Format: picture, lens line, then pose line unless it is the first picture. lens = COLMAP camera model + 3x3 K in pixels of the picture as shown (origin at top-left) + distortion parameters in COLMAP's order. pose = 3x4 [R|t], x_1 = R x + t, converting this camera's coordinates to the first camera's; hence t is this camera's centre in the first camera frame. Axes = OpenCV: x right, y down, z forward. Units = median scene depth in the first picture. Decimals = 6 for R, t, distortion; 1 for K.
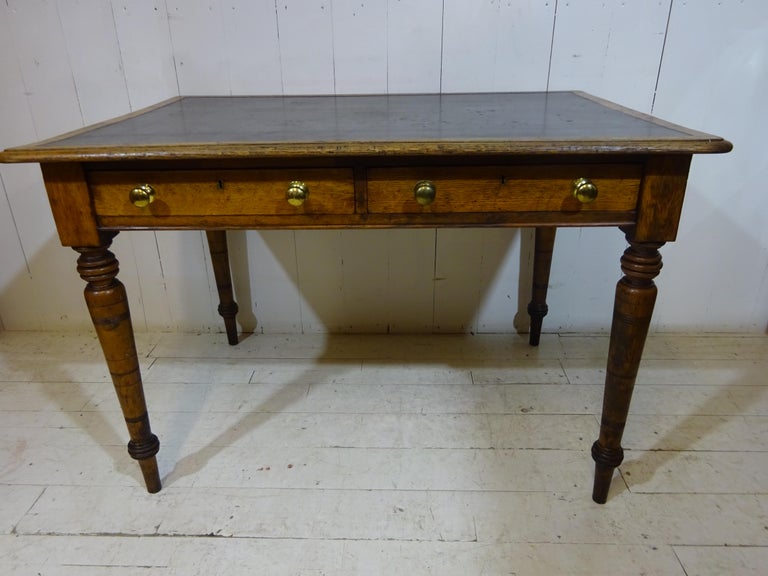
lens RADIAL K [[526.0, 0, 383.6], [0, 526.0, 286.2], [0, 0, 1]] dist [-0.018258, -0.006097]
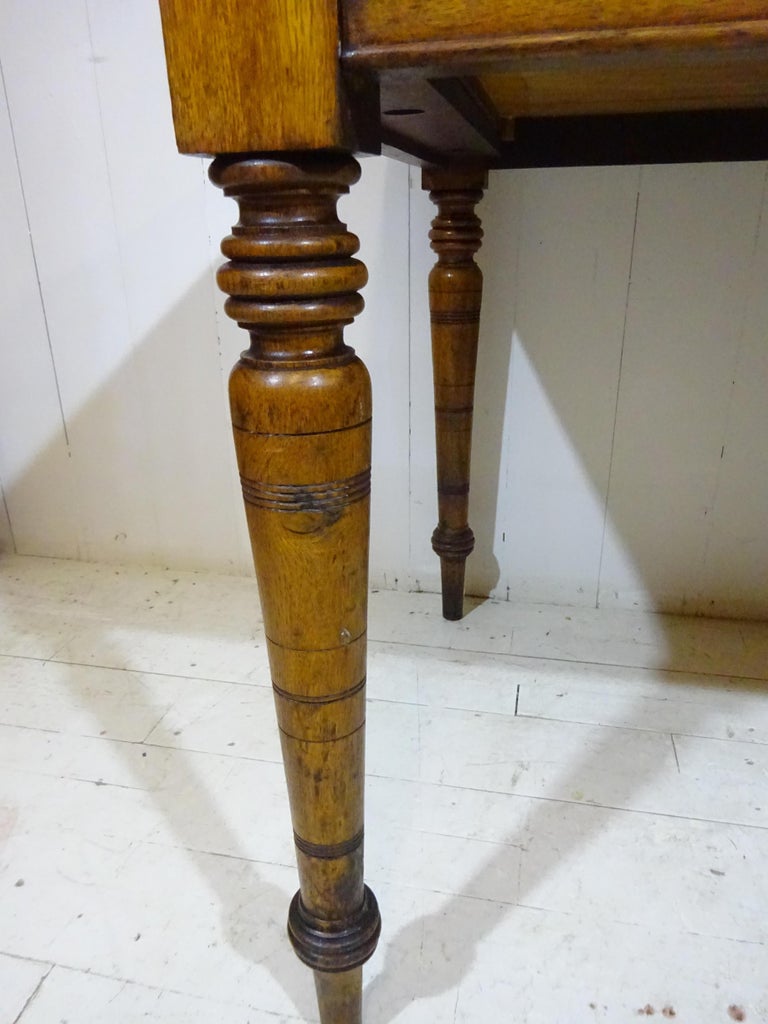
lens RADIAL K [[701.3, 0, 382.0], [0, 701.3, 512.6], [0, 0, 1]] dist [-0.018258, -0.006097]
pose [[0.981011, 0.061877, -0.183818, -0.276445], [-0.070928, 0.996551, -0.043076, 0.056294], [0.180519, 0.055296, 0.982016, 0.433147]]
